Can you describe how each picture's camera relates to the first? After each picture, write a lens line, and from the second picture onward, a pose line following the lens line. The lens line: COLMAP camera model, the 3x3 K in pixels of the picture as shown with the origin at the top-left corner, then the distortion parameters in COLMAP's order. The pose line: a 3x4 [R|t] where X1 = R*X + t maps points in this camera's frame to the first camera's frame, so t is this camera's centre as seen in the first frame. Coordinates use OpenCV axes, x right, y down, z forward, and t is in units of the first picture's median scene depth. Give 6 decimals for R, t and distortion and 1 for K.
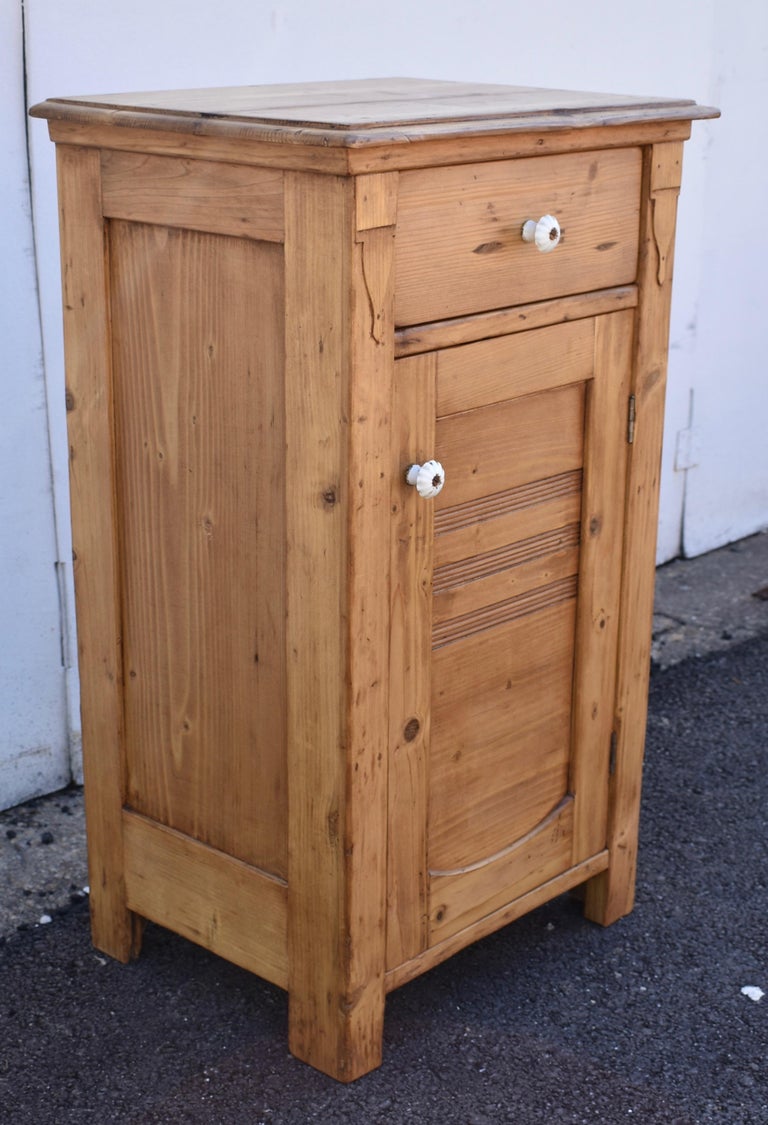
lens RADIAL K [[1884.2, 0, 407.1], [0, 1884.2, 536.2], [0, 0, 1]] dist [-0.076678, 0.000000]
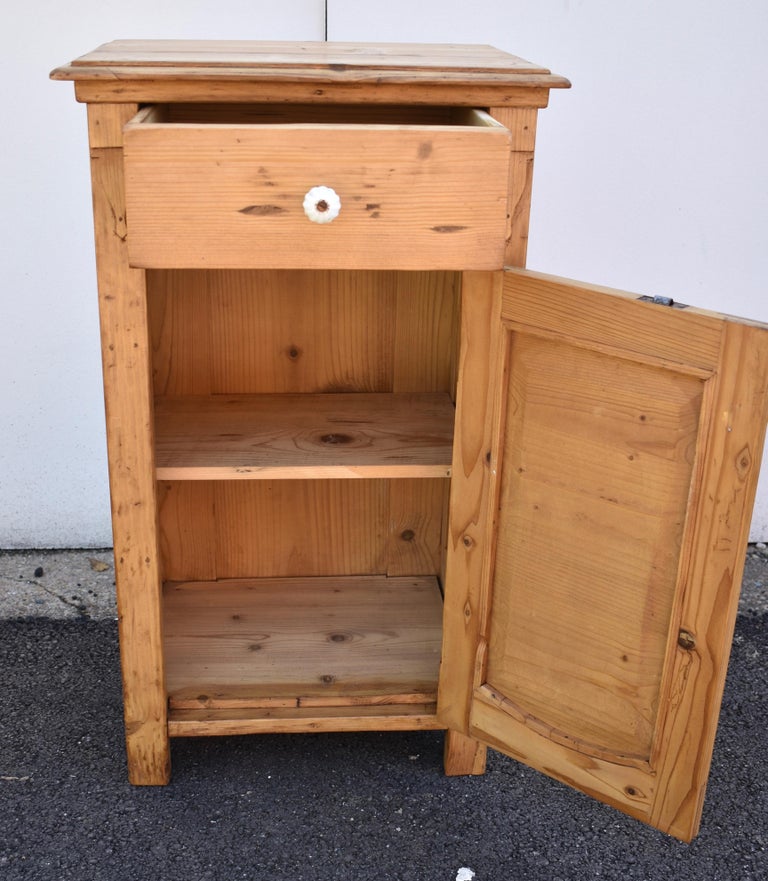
lens RADIAL K [[1246.3, 0, 363.1], [0, 1246.3, 497.9], [0, 0, 1]] dist [-0.083819, 0.000000]
pose [[0.724499, 0.275469, -0.631837, 0.553404], [-0.214582, 0.961256, 0.173038, -0.093694], [0.655024, 0.010215, 0.755539, 0.389309]]
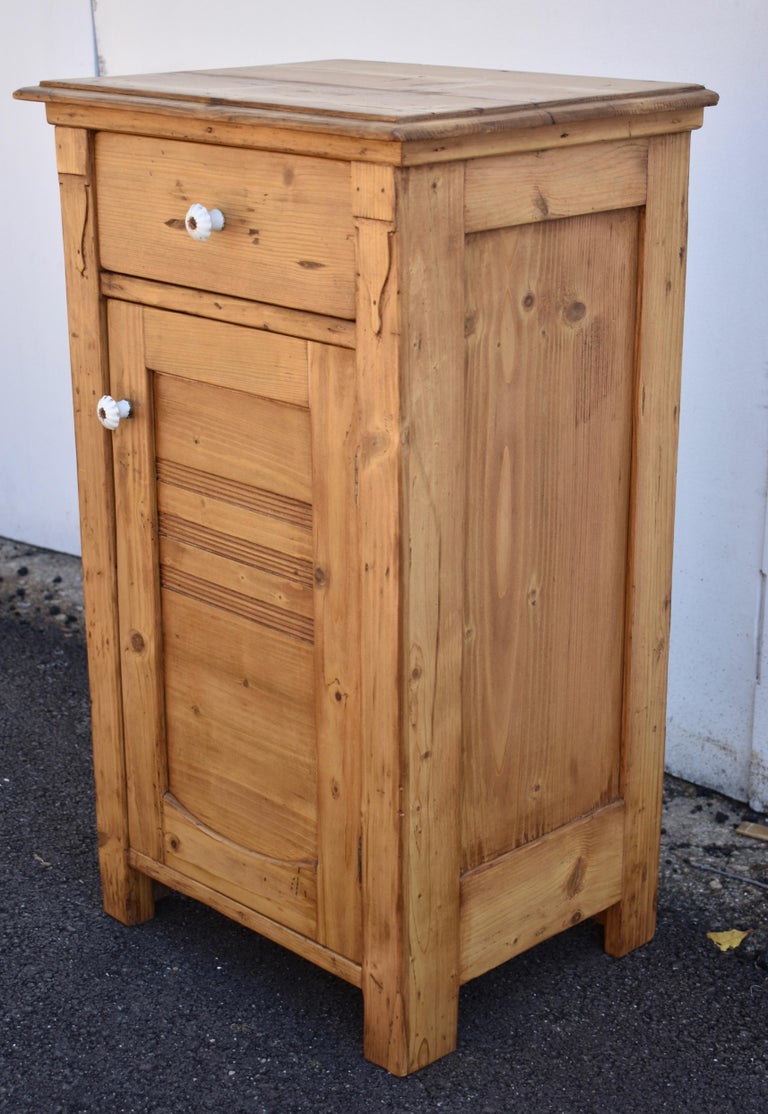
lens RADIAL K [[1960.8, 0, 391.1], [0, 1960.8, 525.7], [0, 0, 1]] dist [-0.031466, 0.000000]
pose [[-0.059464, 0.286786, -0.956147, 0.958828], [-0.290204, 0.911505, 0.291444, -0.301653], [0.955115, 0.294809, 0.029025, 0.974216]]
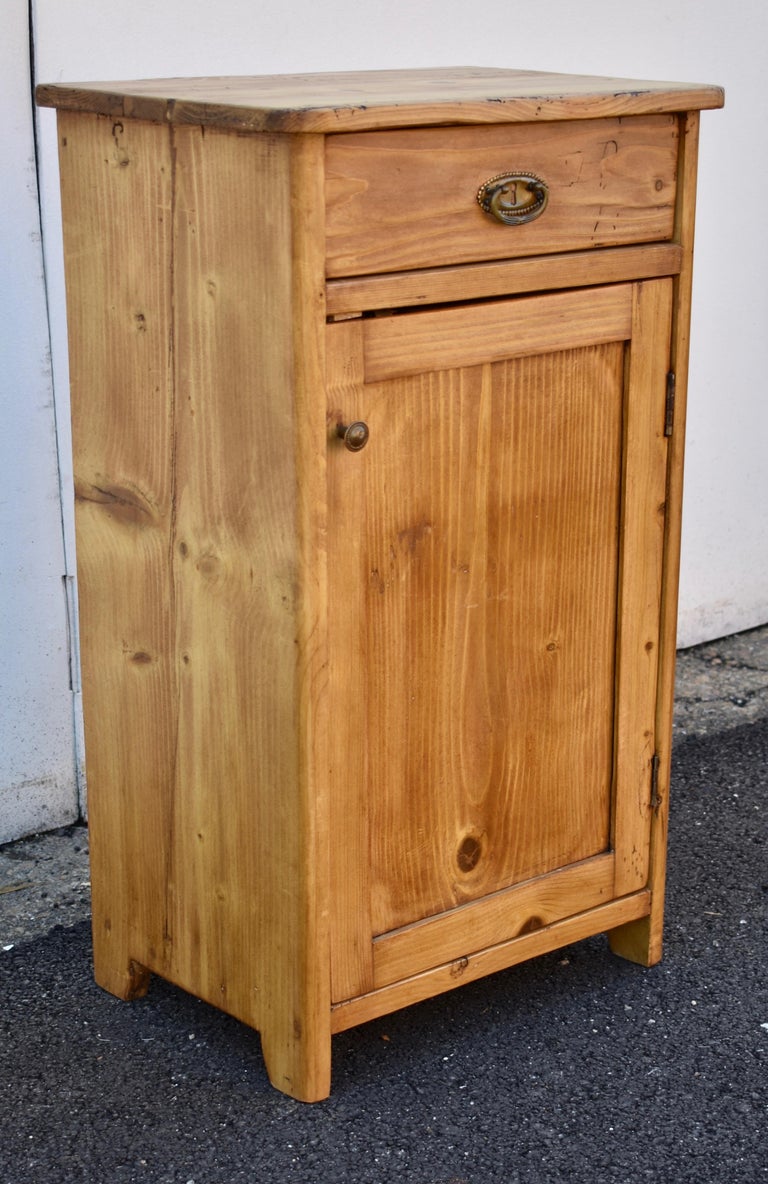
lens RADIAL K [[2344.1, 0, 395.9], [0, 2344.1, 683.5], [0, 0, 1]] dist [-0.039057, 0.000000]
pose [[0.995565, 0.019850, -0.091959, 0.103603], [-0.019021, 0.999770, 0.009881, 0.065393], [0.092134, -0.008089, 0.995714, -0.167535]]
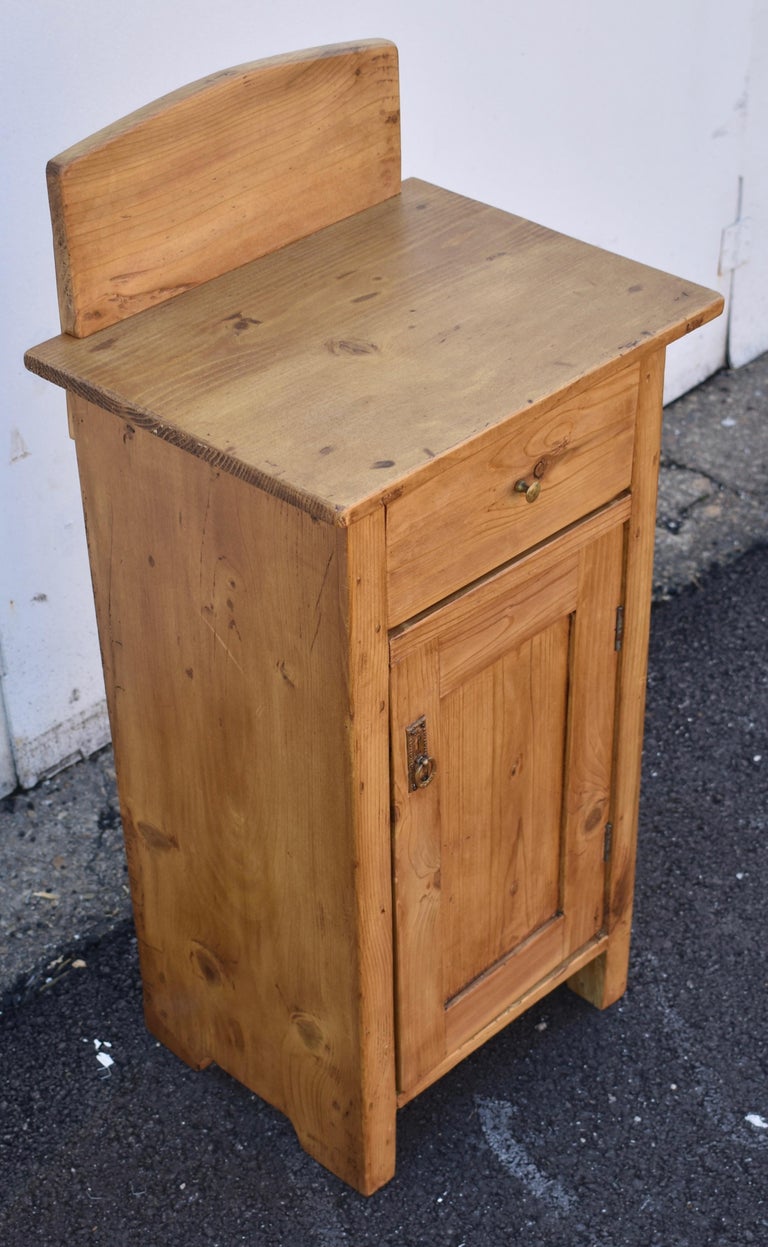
lens RADIAL K [[2261.4, 0, 384.6], [0, 2261.4, 642.6], [0, 0, 1]] dist [-0.055339, 0.000000]
pose [[0.999146, -0.023449, -0.034007, 0.043987], [0.032908, 0.949448, 0.312196, -0.340848], [0.024968, -0.313048, 0.949409, 0.004942]]
